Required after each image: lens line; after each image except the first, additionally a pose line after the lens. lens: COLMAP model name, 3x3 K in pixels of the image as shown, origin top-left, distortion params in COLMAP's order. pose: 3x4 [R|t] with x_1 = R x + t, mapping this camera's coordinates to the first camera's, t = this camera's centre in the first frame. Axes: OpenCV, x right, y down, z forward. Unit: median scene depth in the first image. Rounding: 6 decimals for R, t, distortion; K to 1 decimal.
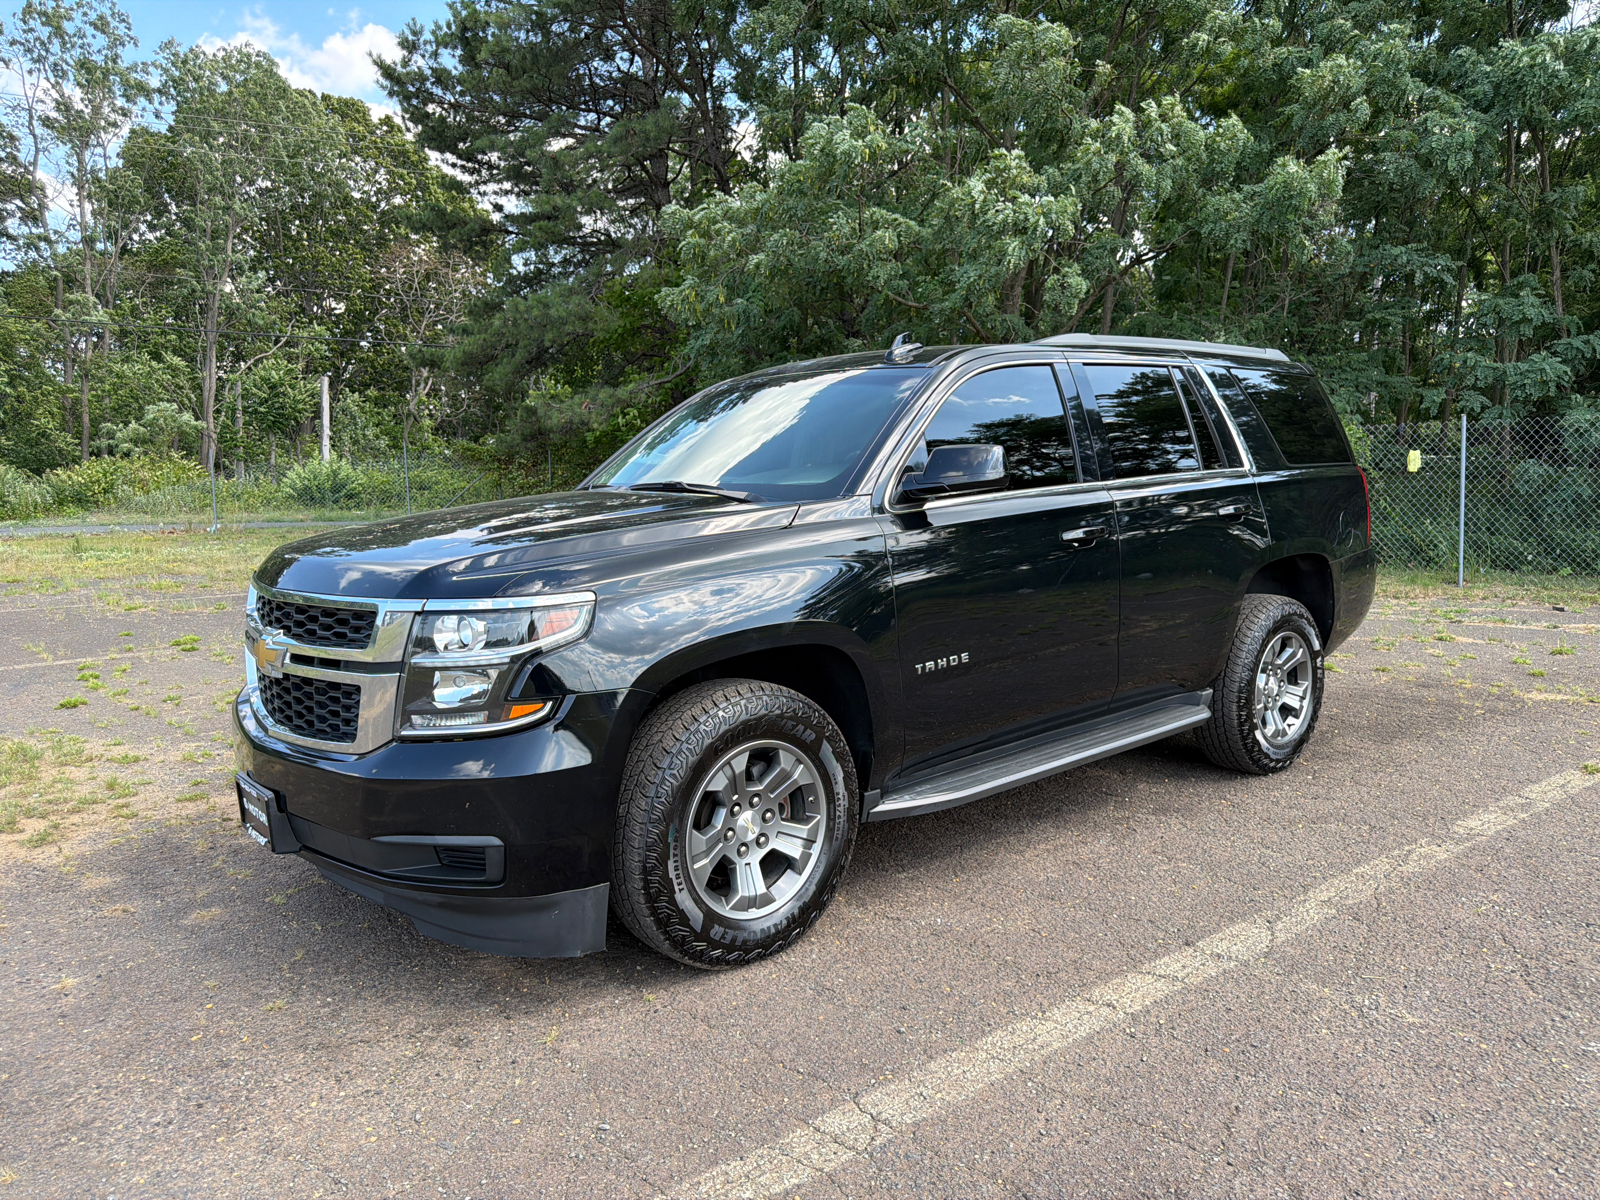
lens RADIAL K [[1165.4, 0, 778.5], [0, 1165.4, 564.4], [0, 0, 1]] dist [0.007466, -0.002021]
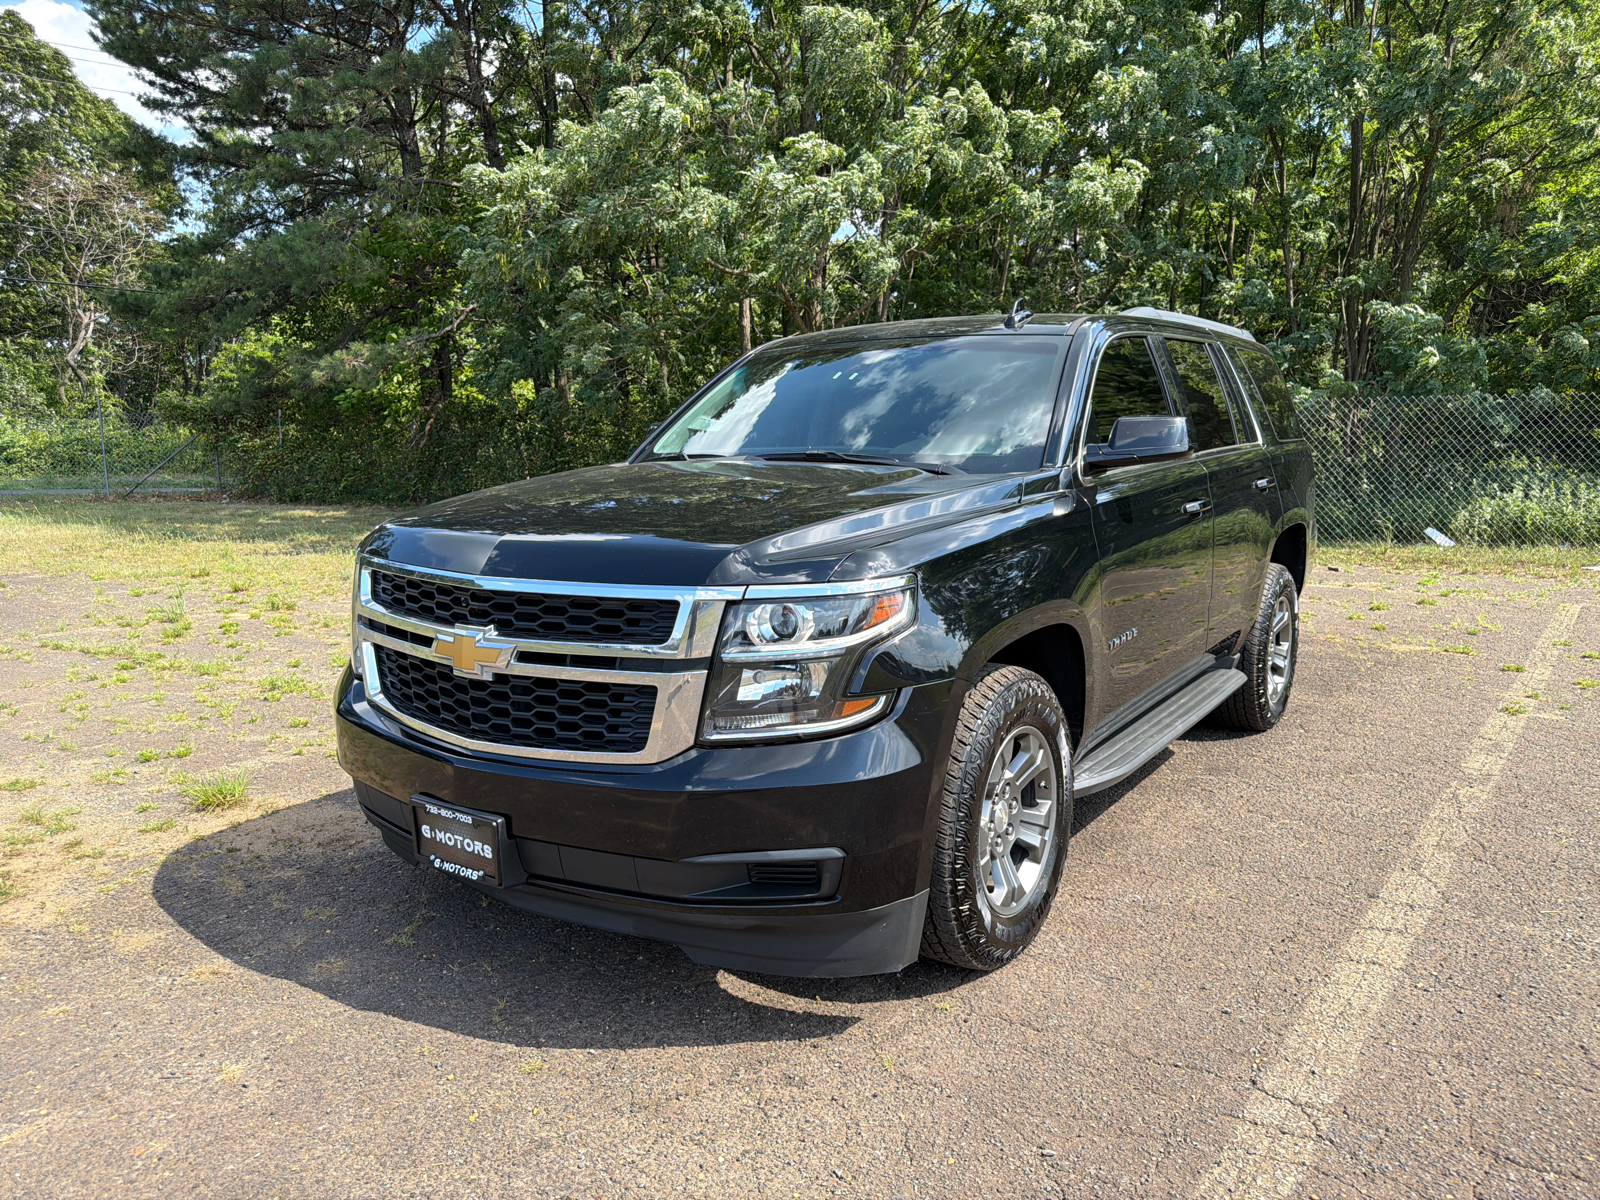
lens RADIAL K [[1165.4, 0, 778.5], [0, 1165.4, 564.4], [0, 0, 1]] dist [0.007466, -0.002021]
pose [[0.964697, -0.013561, 0.263012, -0.484527], [0.006371, 0.999583, 0.028170, -0.010151], [-0.263284, -0.025500, 0.964381, 0.140501]]
